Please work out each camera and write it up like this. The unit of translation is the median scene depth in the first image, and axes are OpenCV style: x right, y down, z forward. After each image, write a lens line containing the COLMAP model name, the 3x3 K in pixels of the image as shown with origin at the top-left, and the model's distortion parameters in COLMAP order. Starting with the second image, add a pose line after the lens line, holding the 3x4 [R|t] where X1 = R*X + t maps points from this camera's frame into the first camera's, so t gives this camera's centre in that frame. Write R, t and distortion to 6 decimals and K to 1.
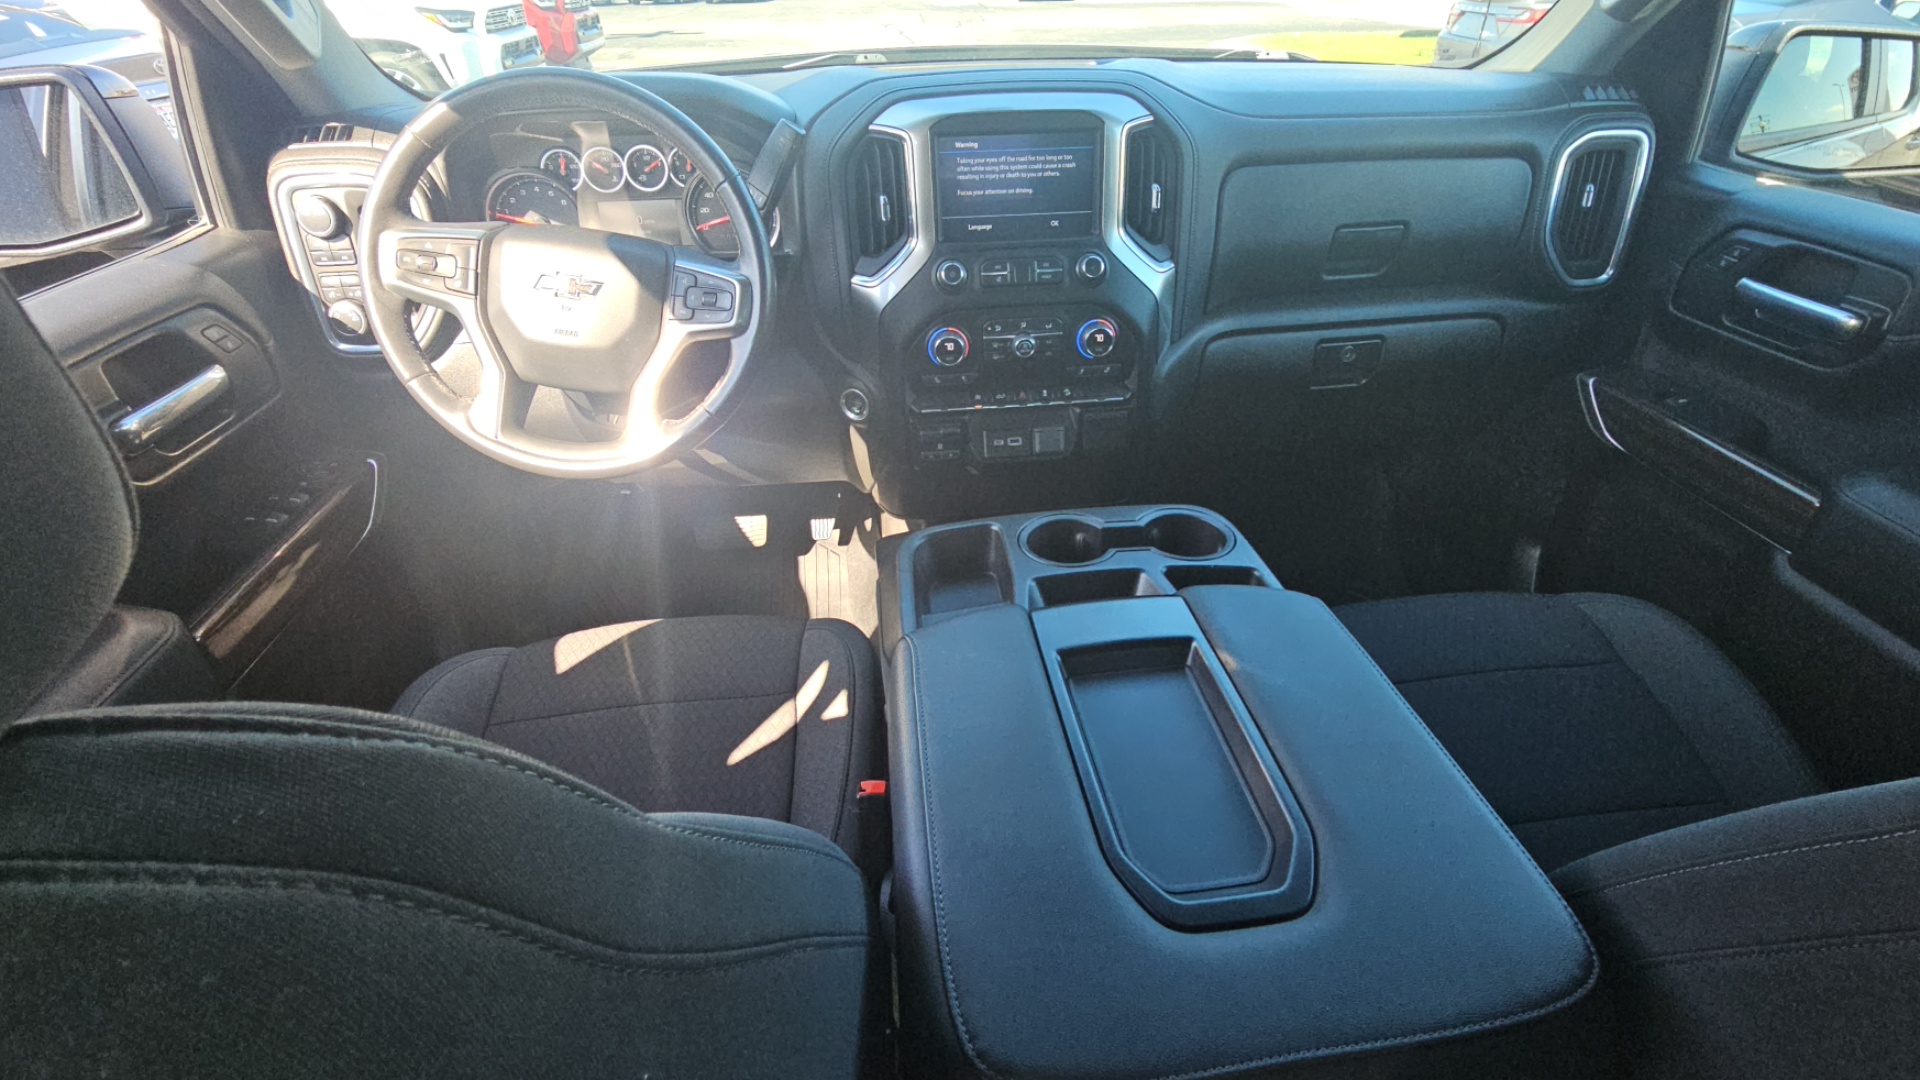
lens RADIAL K [[861.3, 0, 975.1], [0, 861.3, 542.8], [0, 0, 1]] dist [0.007160, -0.005355]
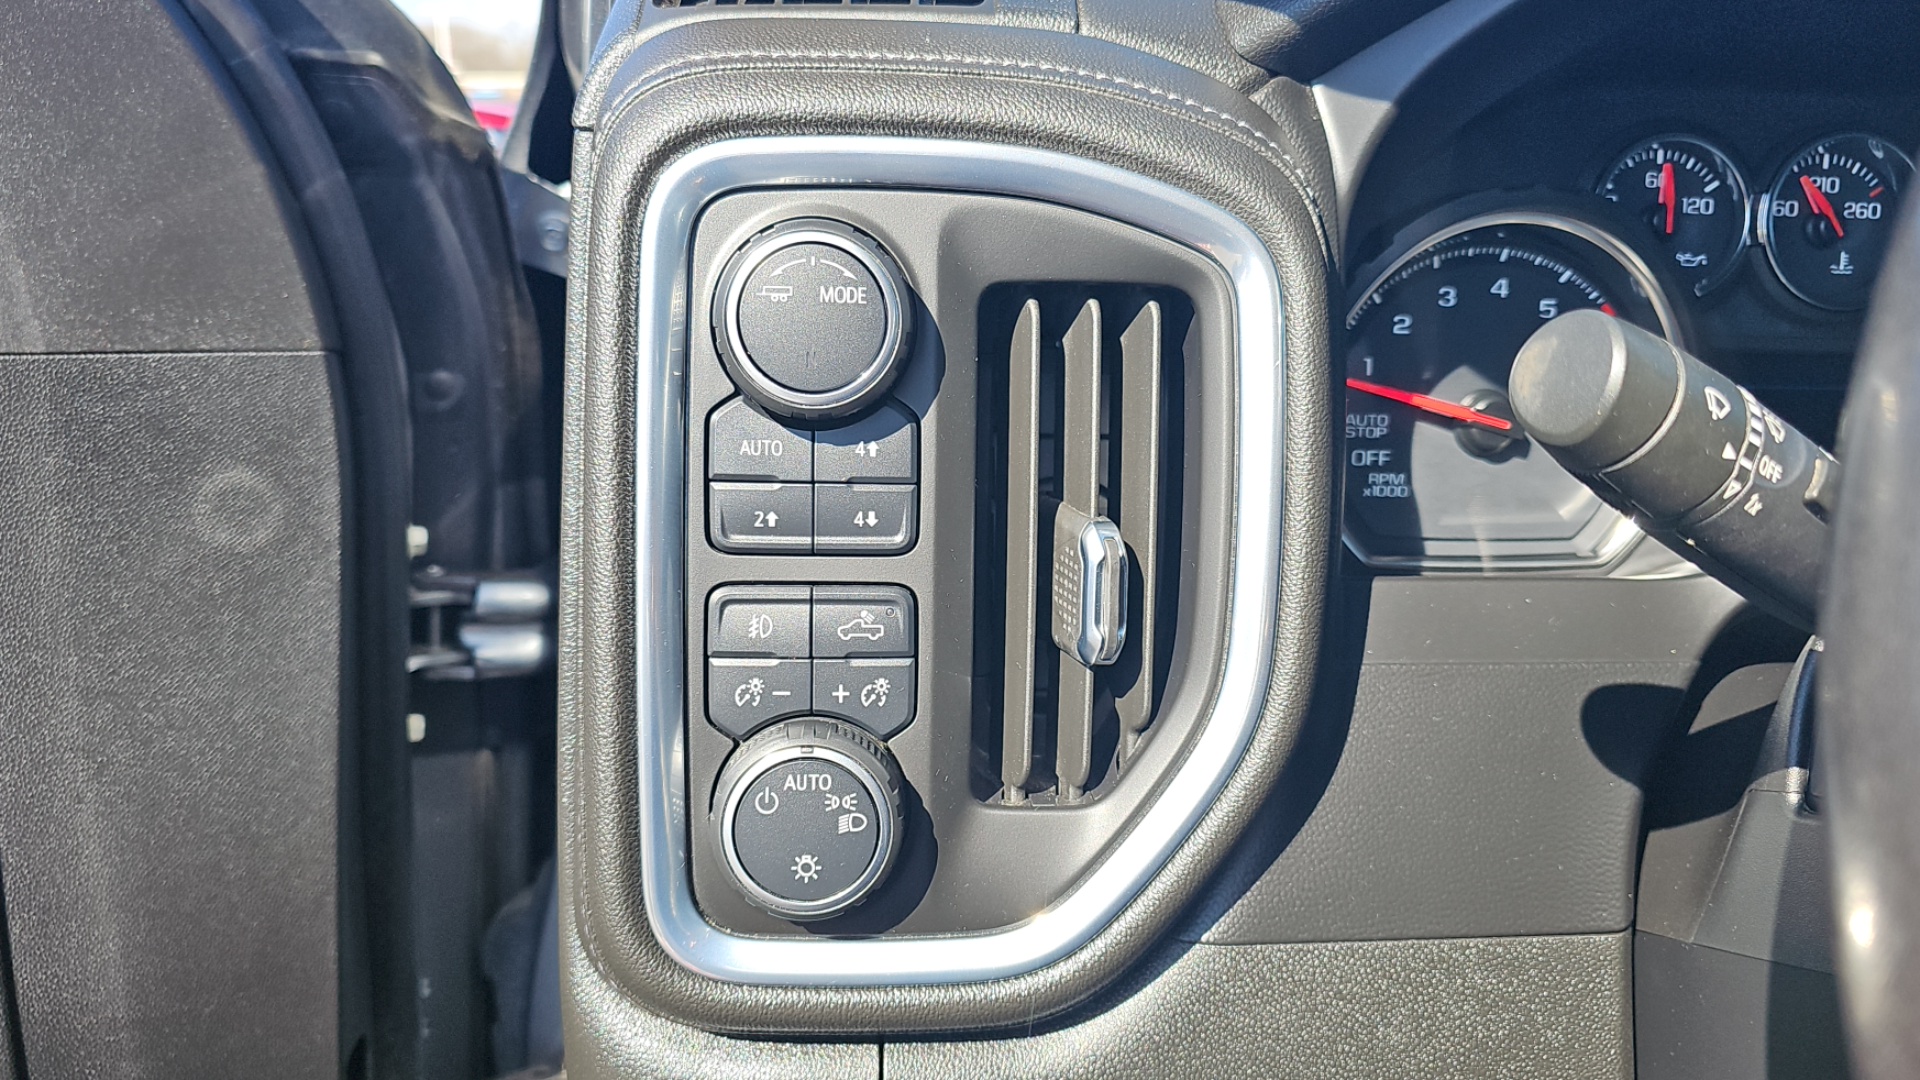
lens RADIAL K [[1454.3, 0, 946.2], [0, 1454.3, 524.5], [0, 0, 1]] dist [0.024790, -0.058807]
pose [[0.996134, 0.052081, -0.070750, -0.689314], [-0.072388, 0.942909, -0.325089, -0.222488], [0.049780, 0.328954, 0.943033, 0.688284]]
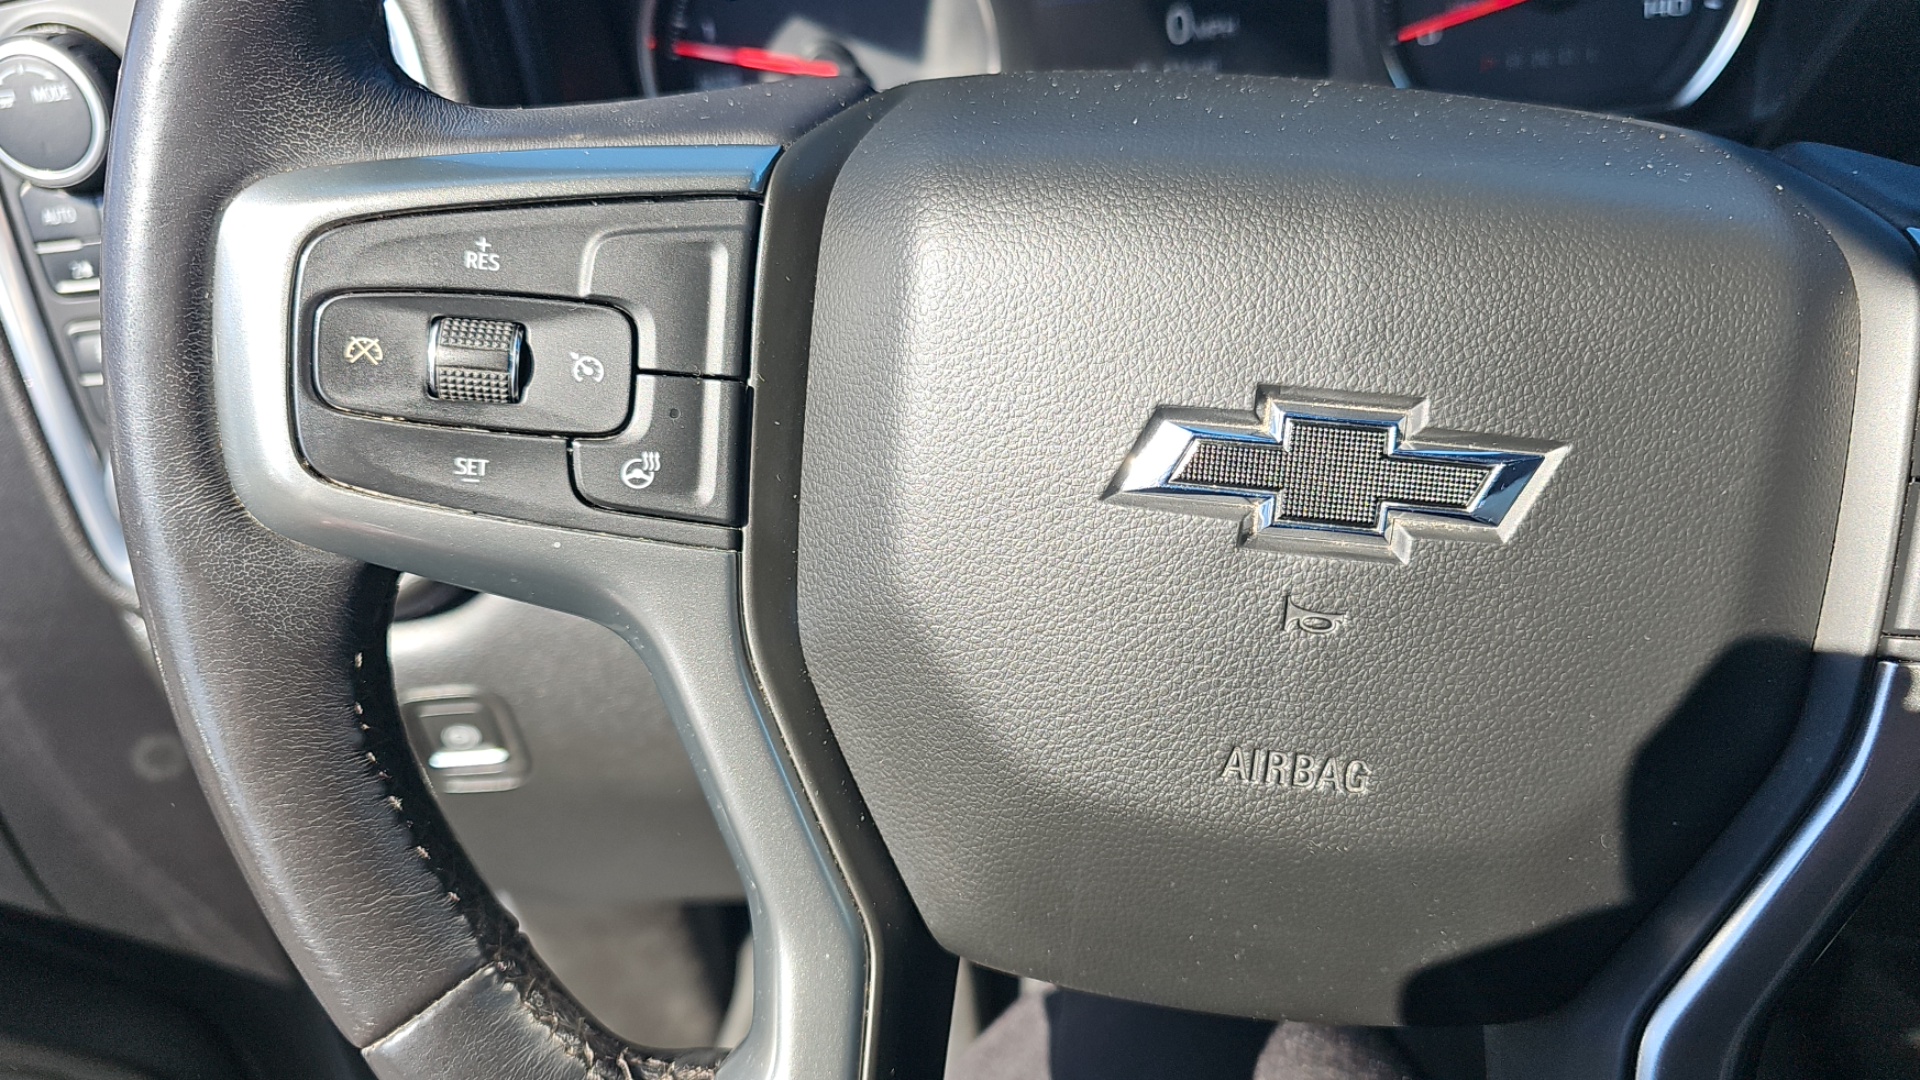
lens RADIAL K [[1454.3, 0, 956.7], [0, 1454.3, 543.6], [0, 0, 1]] dist [0.024790, -0.058807]
pose [[0.979060, -0.006565, -0.203466, -0.412448], [0.004532, 0.999935, -0.010454, -0.241600], [0.203522, 0.009313, 0.979026, 0.630570]]
